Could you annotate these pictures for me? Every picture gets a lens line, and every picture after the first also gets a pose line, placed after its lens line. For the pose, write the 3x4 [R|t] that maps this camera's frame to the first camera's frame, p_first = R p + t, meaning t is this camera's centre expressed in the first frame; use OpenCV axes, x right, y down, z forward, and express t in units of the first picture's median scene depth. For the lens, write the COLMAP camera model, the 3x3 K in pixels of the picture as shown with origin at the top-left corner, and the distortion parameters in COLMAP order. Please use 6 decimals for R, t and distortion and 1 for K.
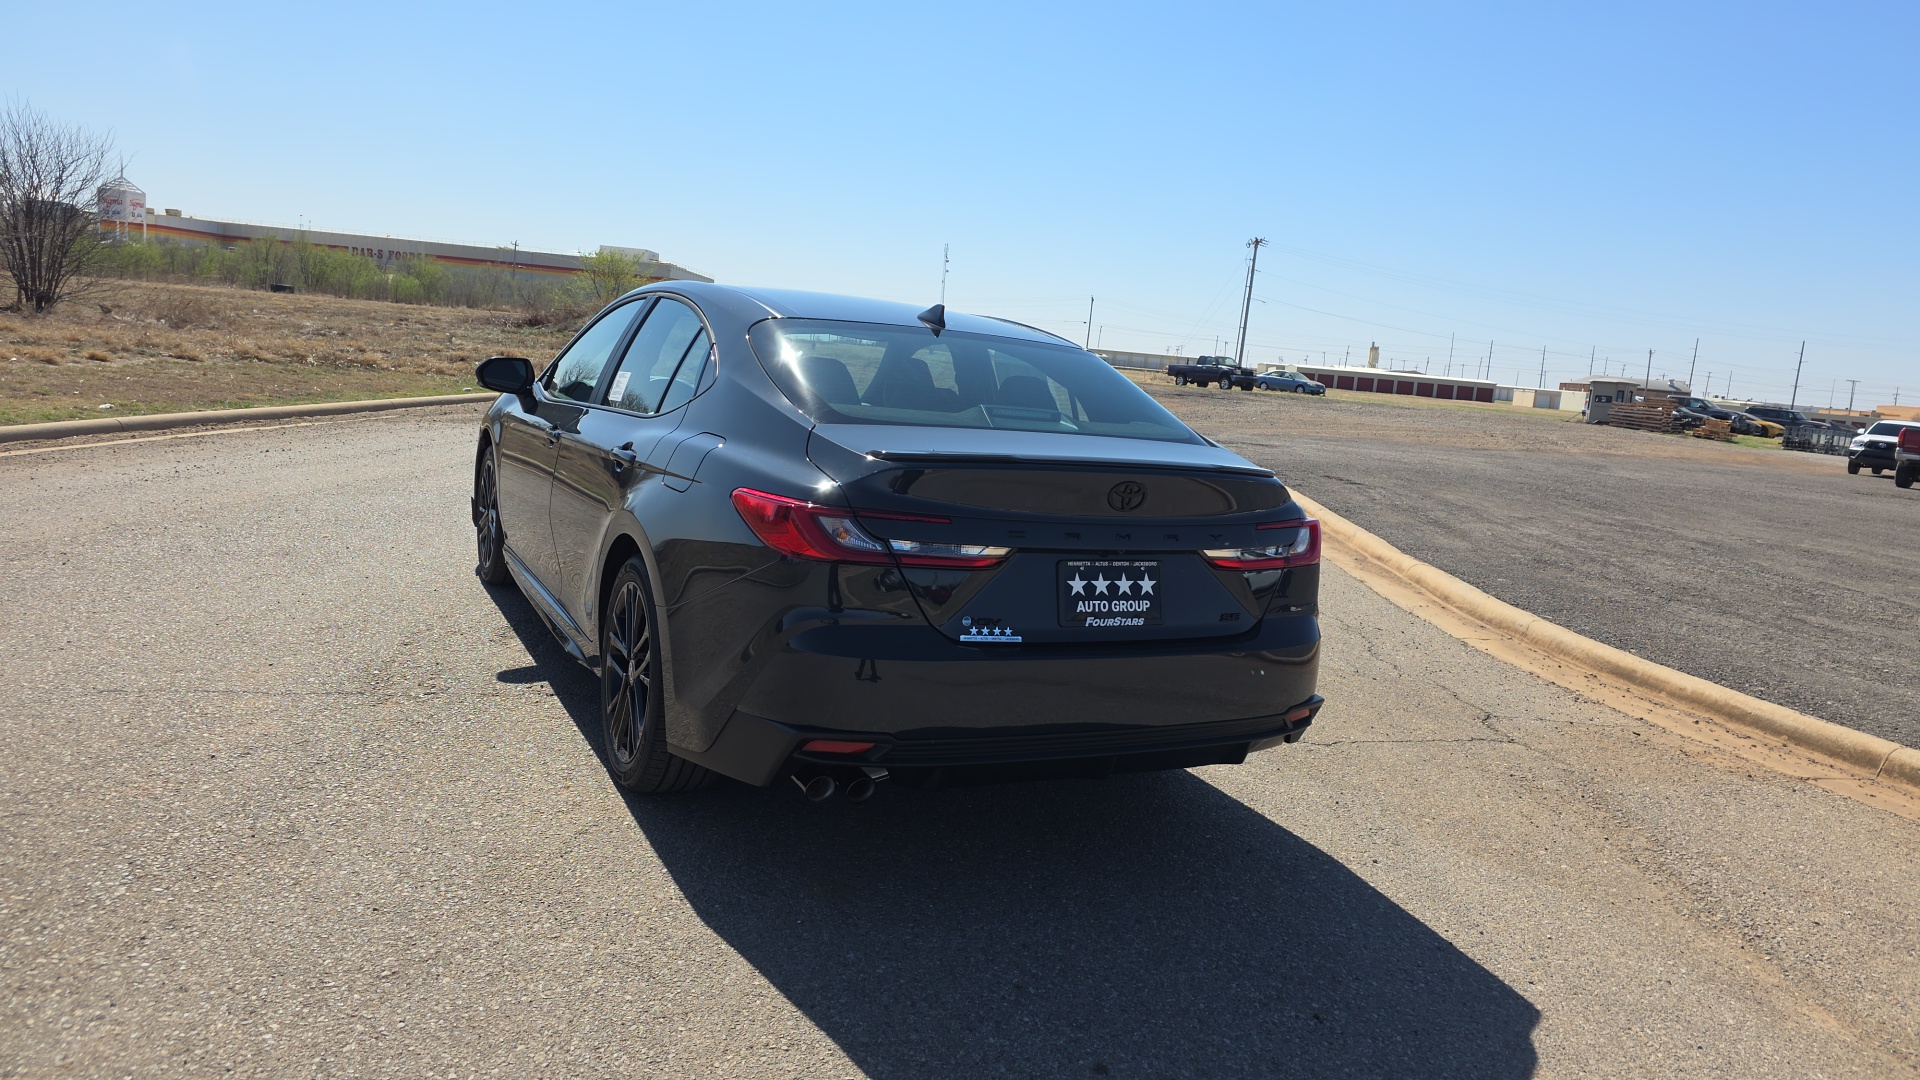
lens RADIAL K [[1314.1, 0, 960.0], [0, 1314.1, 540.0], [0, 0, 1]] dist [0.037387, -0.003028]
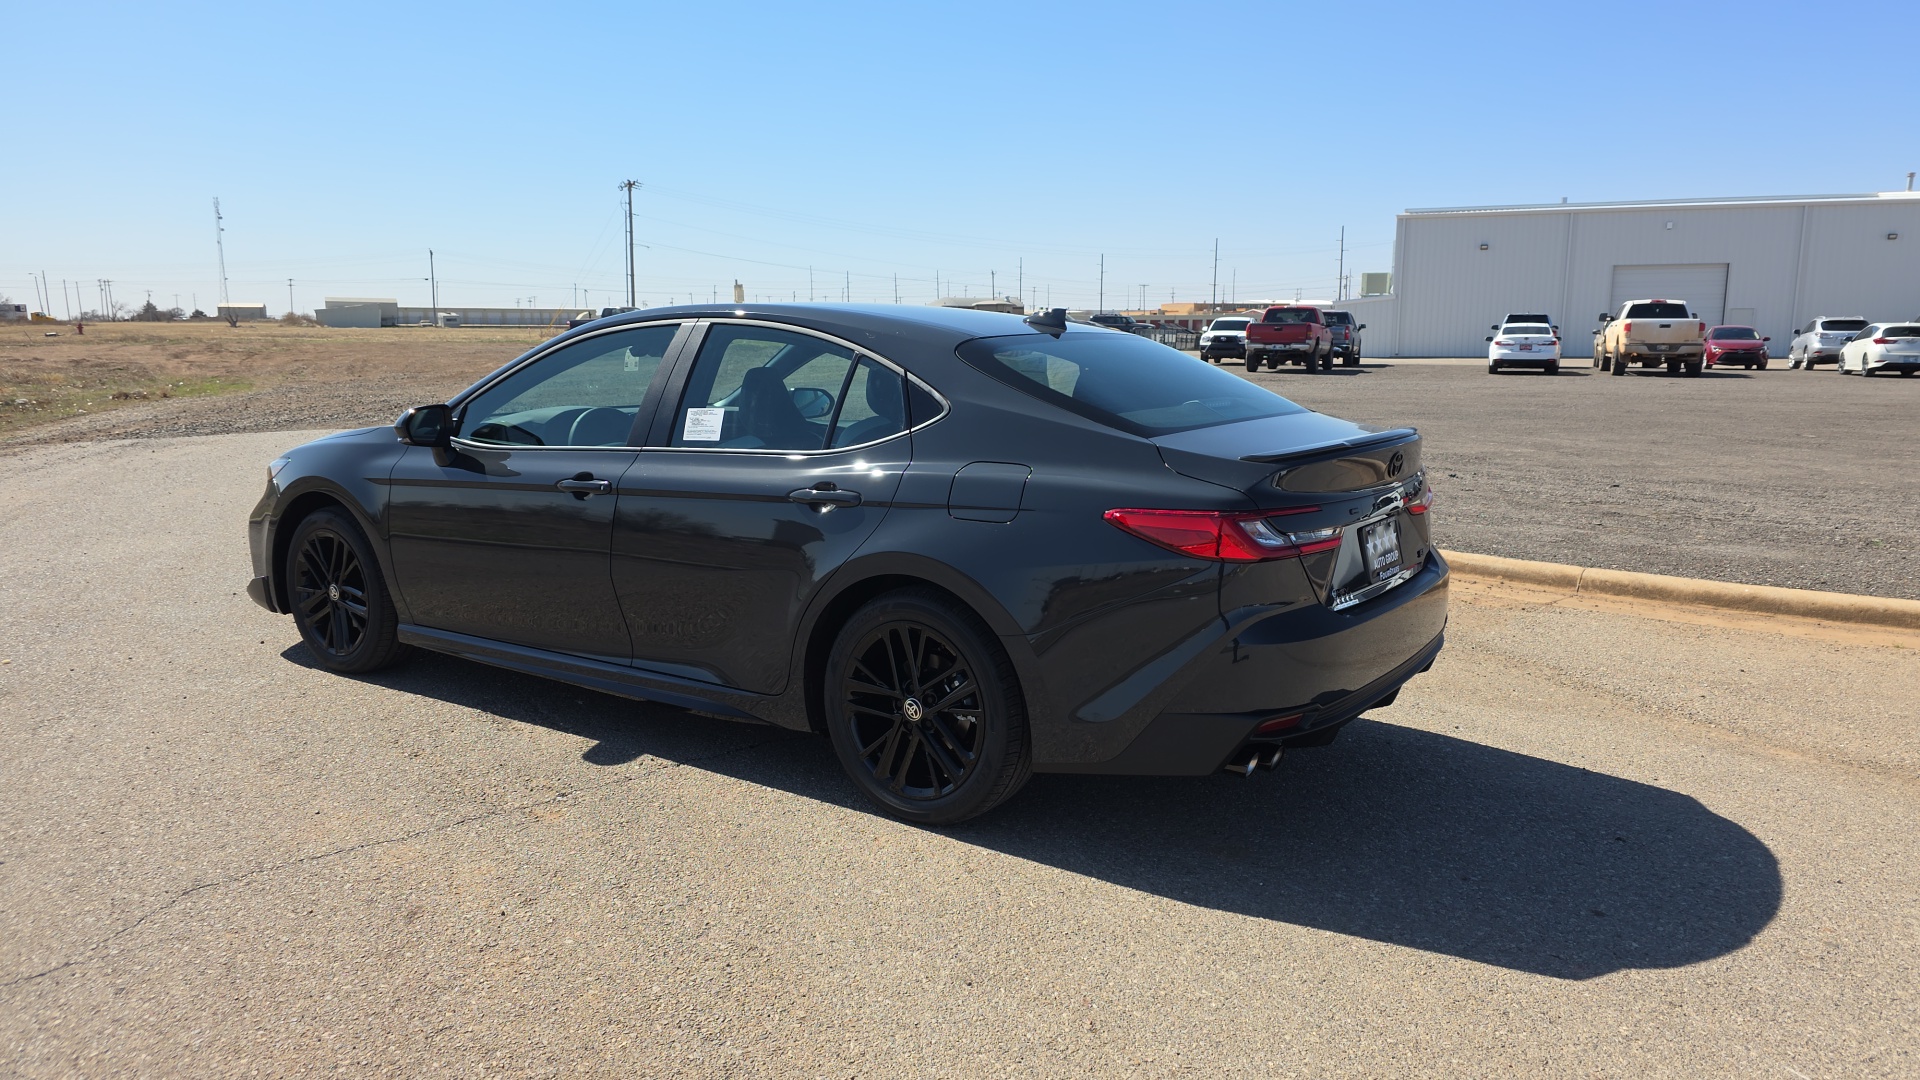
lens RADIAL K [[1341.9, 0, 965.1], [0, 1341.9, 568.7], [0, 0, 1]] dist [0.038535, -0.056059]
pose [[0.873490, -0.173654, 0.454818, -0.777252], [0.145608, 0.984644, 0.096301, -0.114338], [-0.464557, -0.017893, 0.885363, 0.107668]]
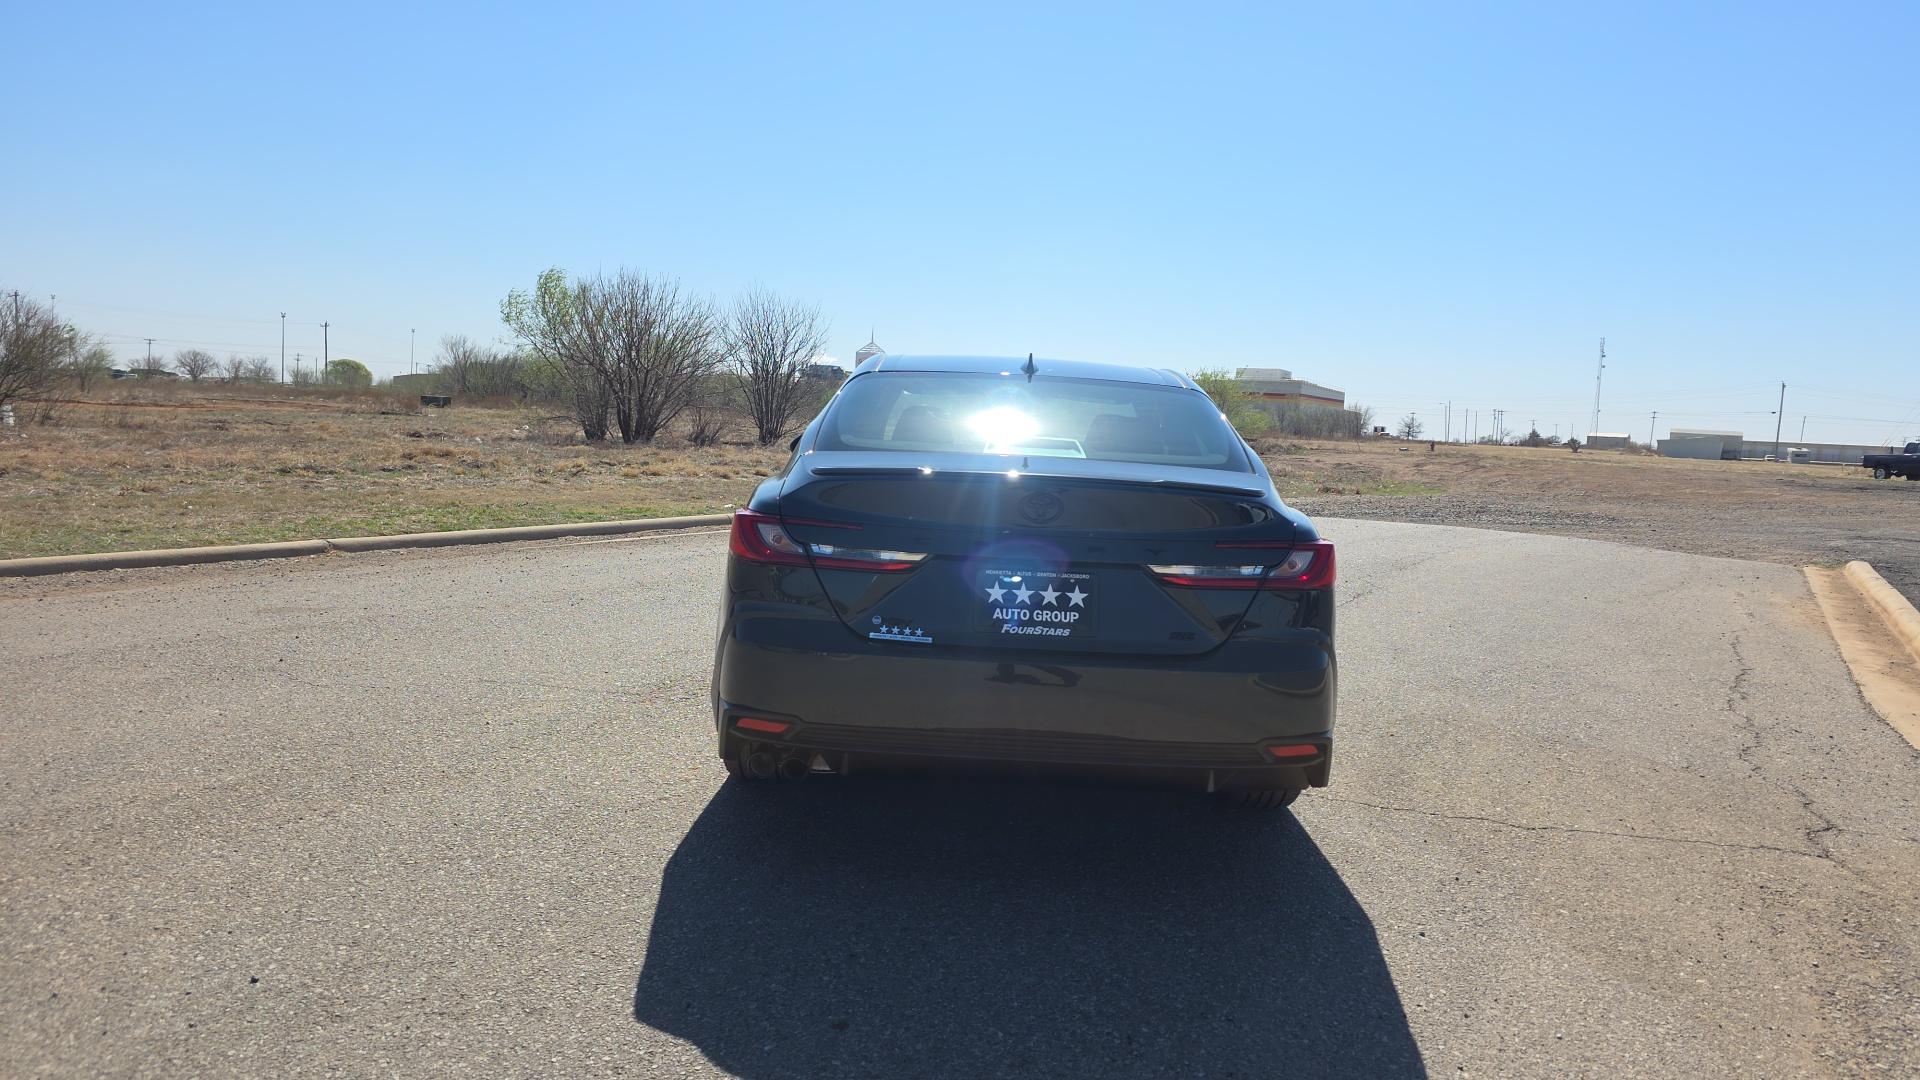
lens RADIAL K [[1285.1, 0, 960.0], [0, 1285.1, 540.0], [0, 0, 1]] dist [0.033623, -0.002127]
pose [[0.880049, -0.002634, -0.474876, 0.539706], [-0.038413, 0.996313, -0.076713, 0.070601], [0.473327, 0.085753, 0.876703, 0.085720]]
